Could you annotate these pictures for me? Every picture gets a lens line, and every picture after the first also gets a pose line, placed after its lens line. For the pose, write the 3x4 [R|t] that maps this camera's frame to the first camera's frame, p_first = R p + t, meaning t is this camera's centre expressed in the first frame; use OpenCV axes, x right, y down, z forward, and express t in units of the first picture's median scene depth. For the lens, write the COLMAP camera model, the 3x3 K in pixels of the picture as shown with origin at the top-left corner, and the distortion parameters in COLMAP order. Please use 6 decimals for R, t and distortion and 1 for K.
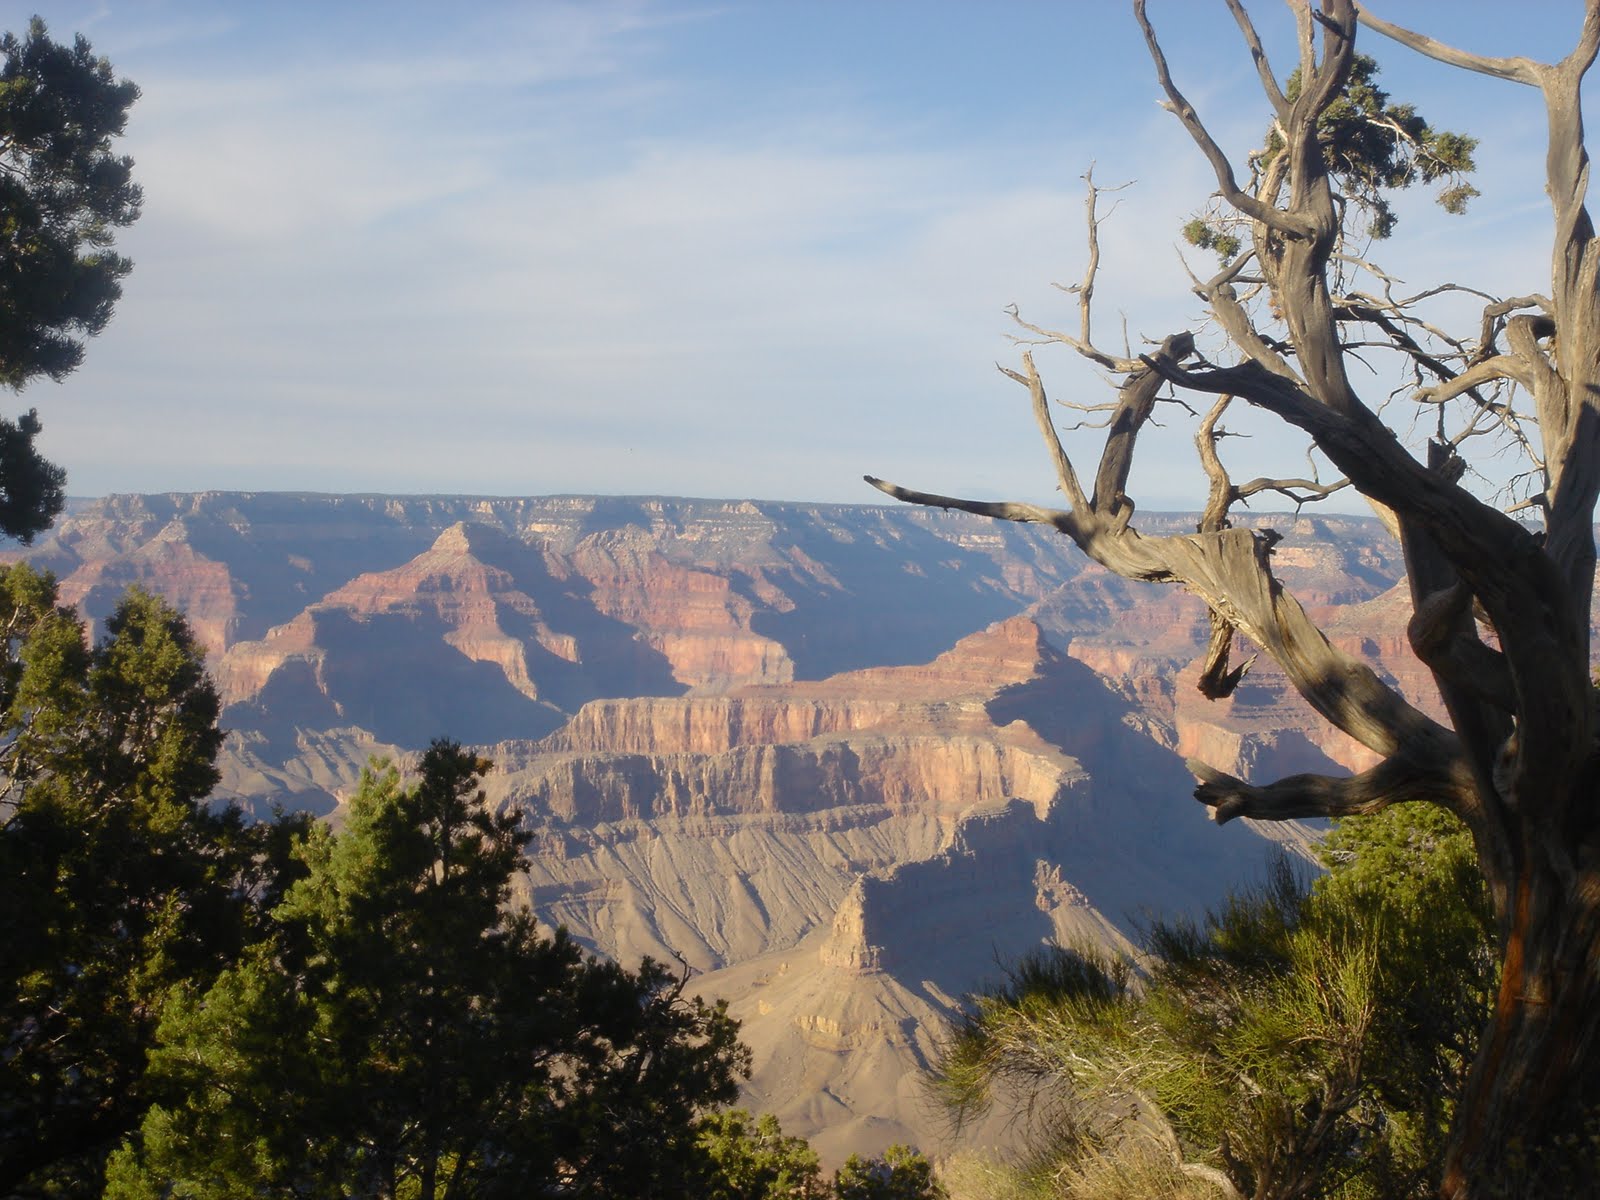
lens RADIAL K [[2630.1, 0, 800.0], [0, 2630.1, 600.0], [0, 0, 1]] dist [0.026454, 0.029749]
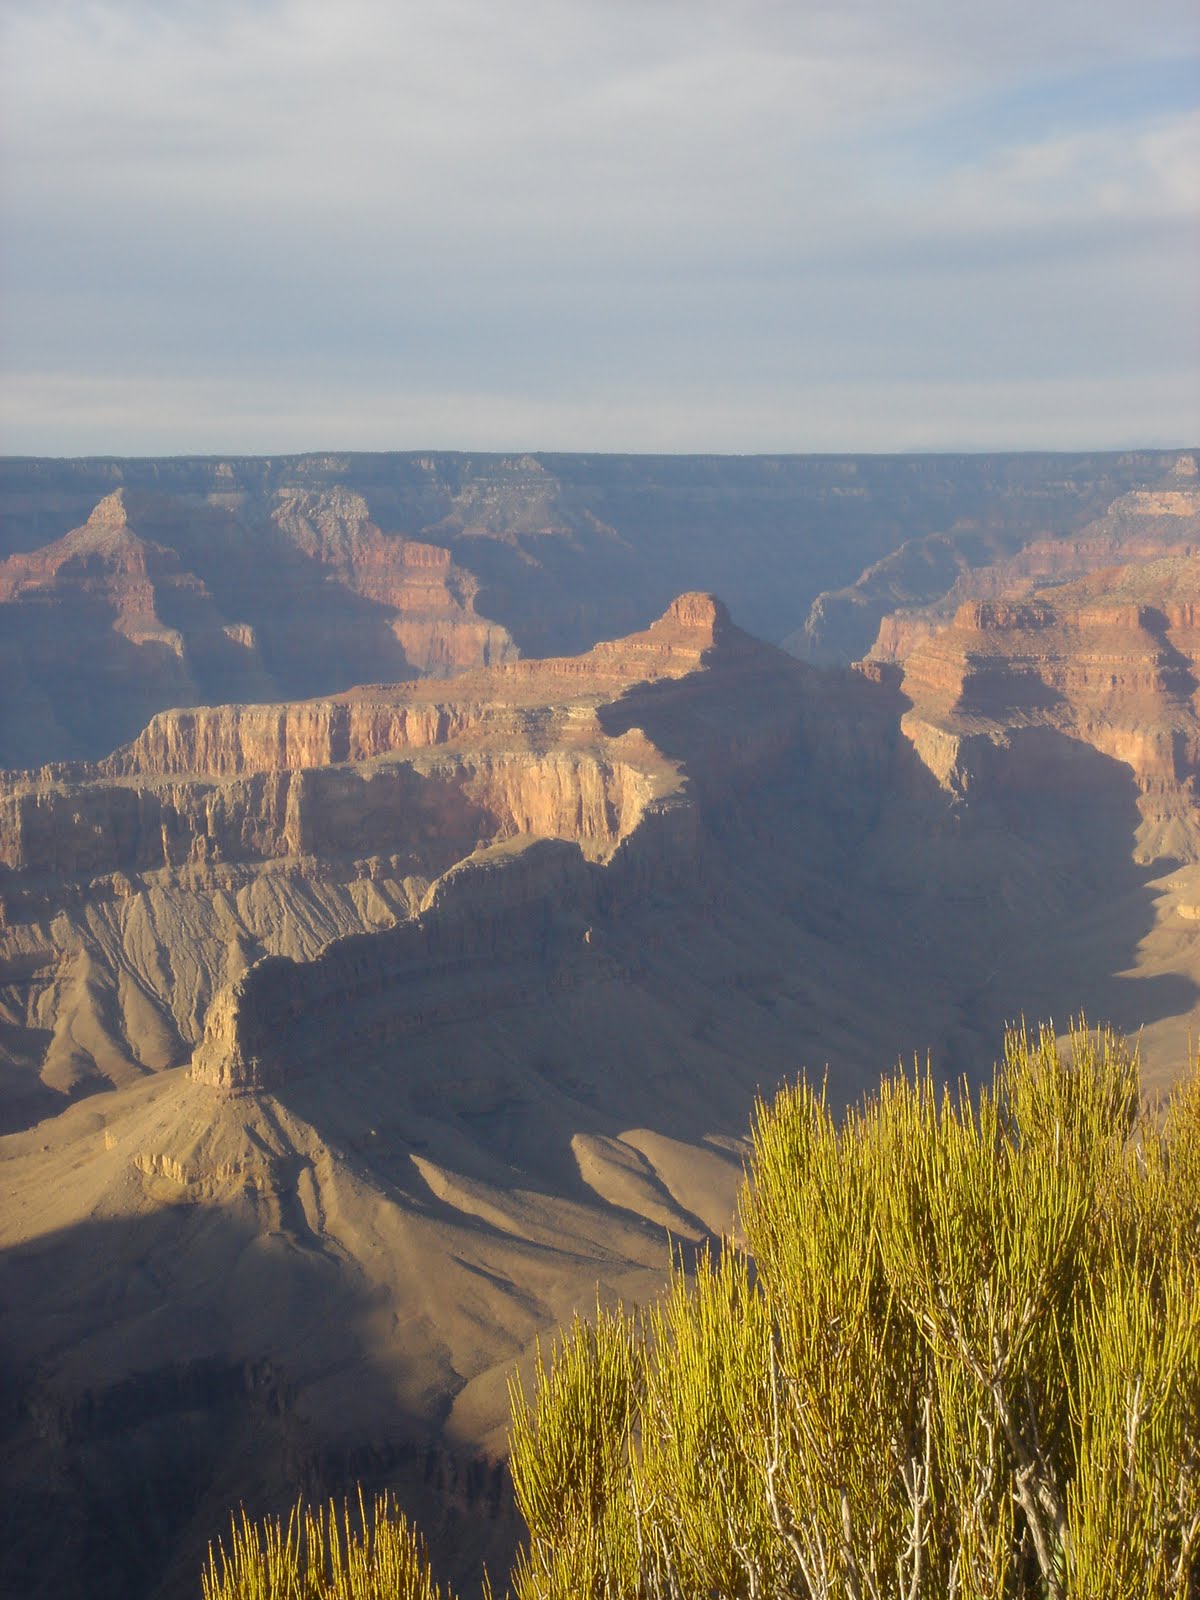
lens RADIAL K [[2944.1, 0, 600.0], [0, 2944.1, 800.0], [0, 0, 1]] dist [0.090315, 0.173979]
pose [[0.998284, -0.021449, -0.054494, 0.102072], [0.025689, 0.996596, 0.078332, -0.001579], [0.052628, -0.079597, 0.995437, 0.110699]]
